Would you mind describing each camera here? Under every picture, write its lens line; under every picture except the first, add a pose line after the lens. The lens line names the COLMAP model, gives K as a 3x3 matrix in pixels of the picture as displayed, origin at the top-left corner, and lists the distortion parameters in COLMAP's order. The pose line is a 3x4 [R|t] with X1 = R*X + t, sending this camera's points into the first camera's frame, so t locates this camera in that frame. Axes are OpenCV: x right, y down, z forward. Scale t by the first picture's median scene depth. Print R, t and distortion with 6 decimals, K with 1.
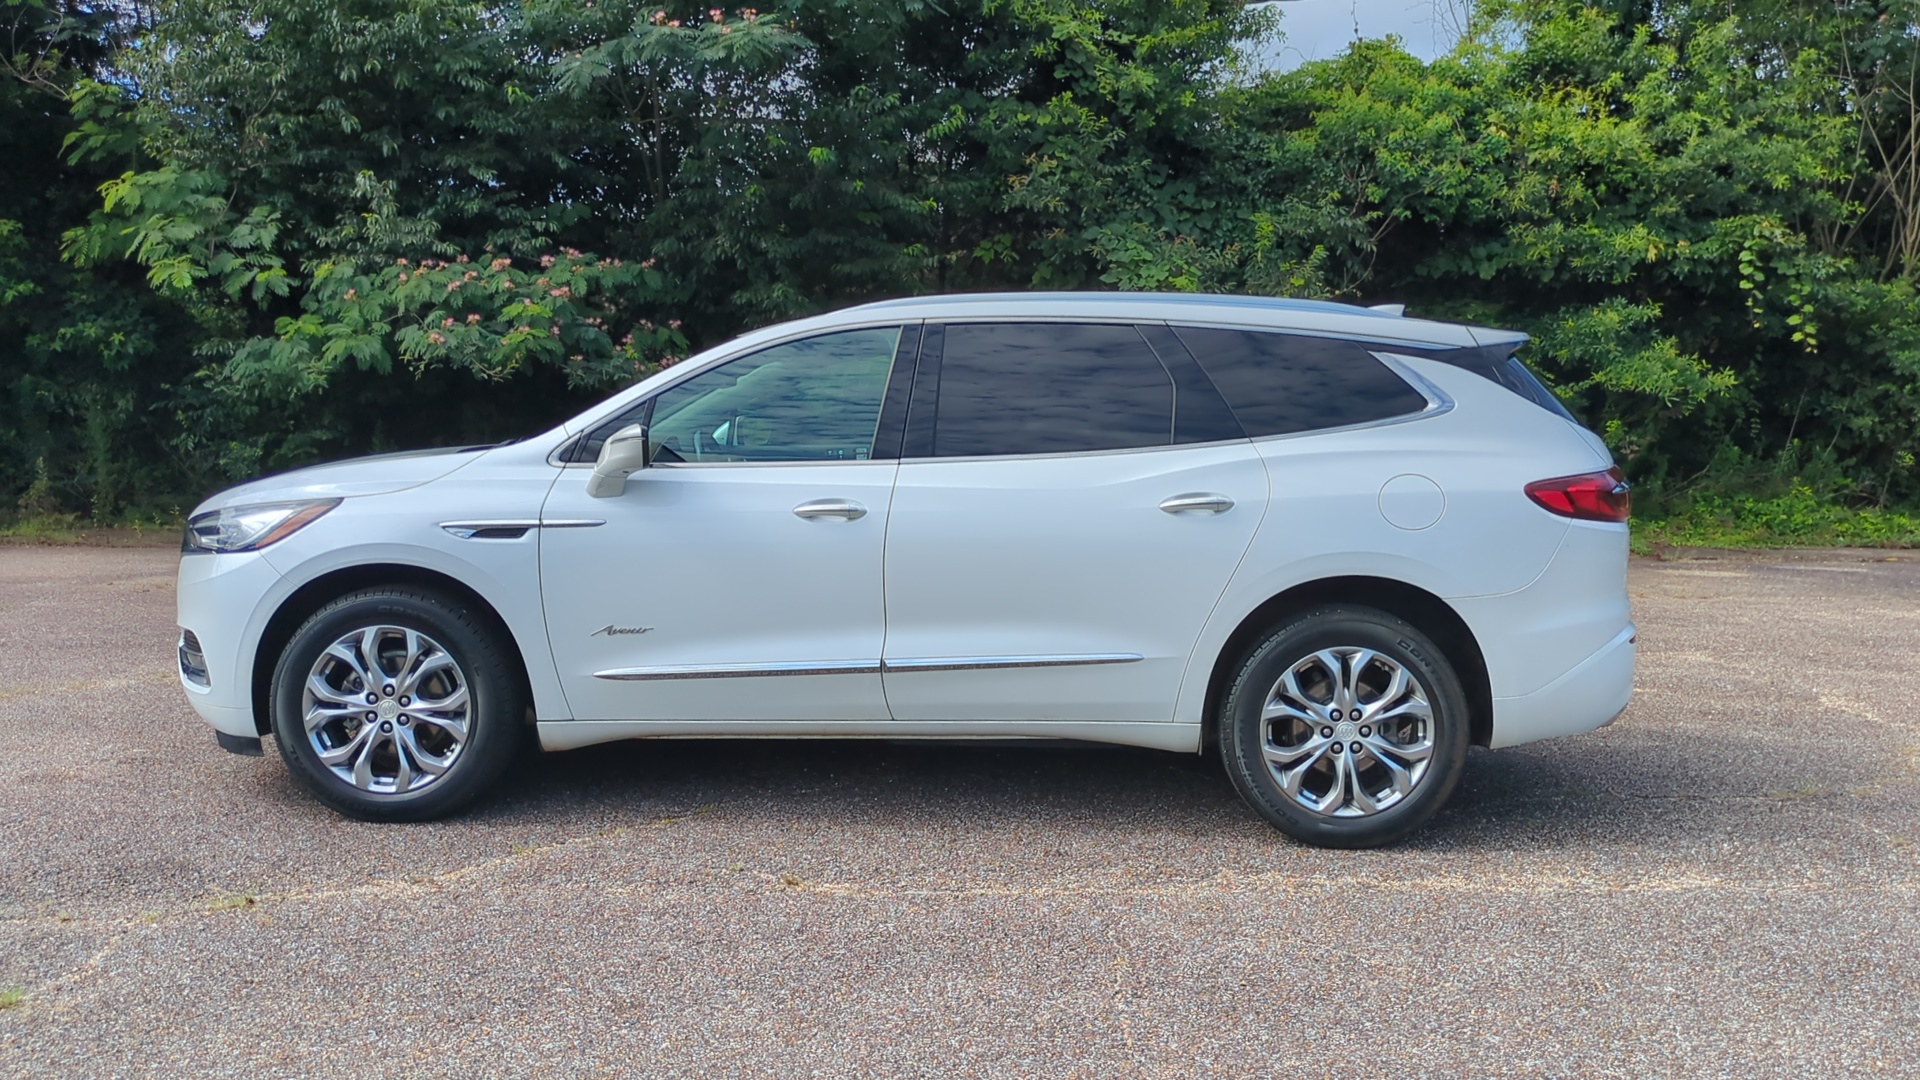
lens RADIAL K [[1680.7, 0, 902.1], [0, 1680.7, 541.1], [0, 0, 1]] dist [0.163478, -0.361637]
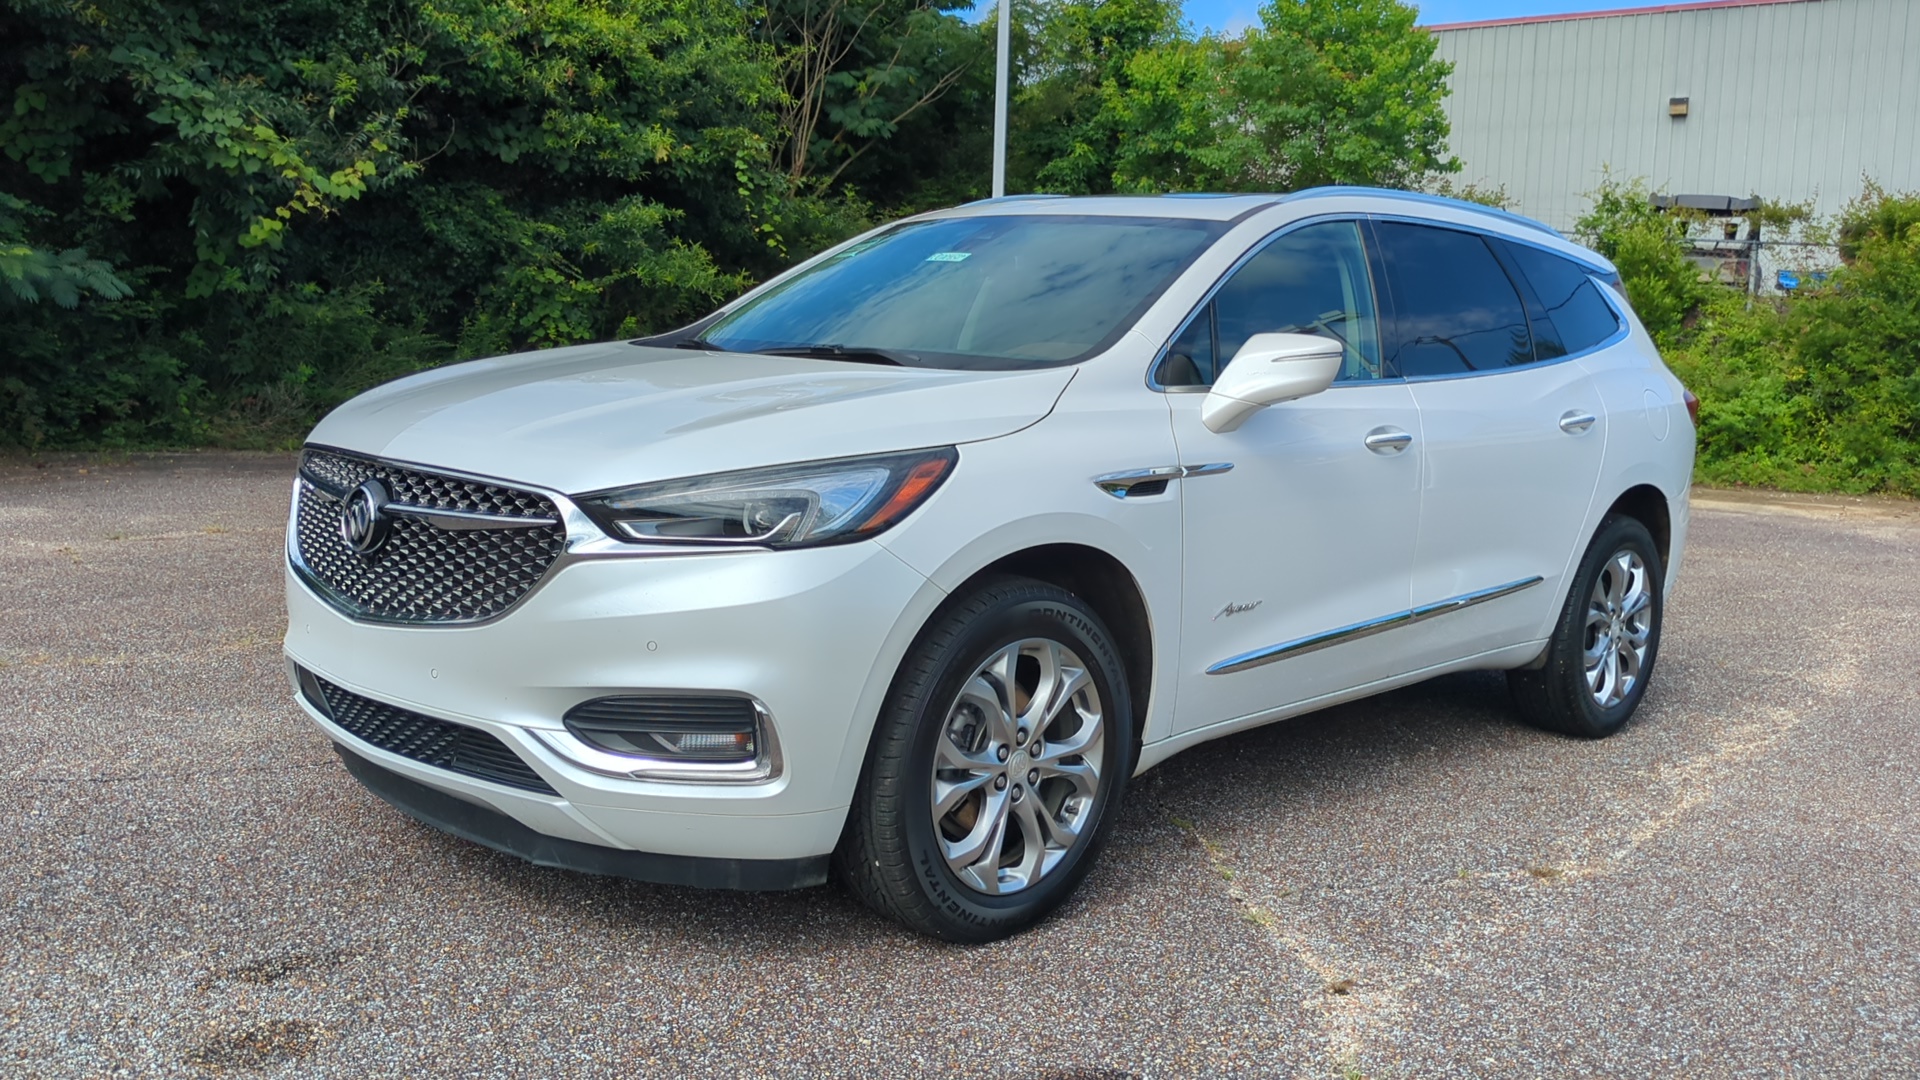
lens RADIAL K [[1709.7, 0, 960.0], [0, 1709.7, 540.0], [0, 0, 1]] dist [0.082386, -0.149165]
pose [[0.645987, -0.078342, 0.759318, -0.253156], [0.028130, 0.996487, 0.078880, -0.012645], [-0.762830, -0.029596, 0.645921, 0.185413]]
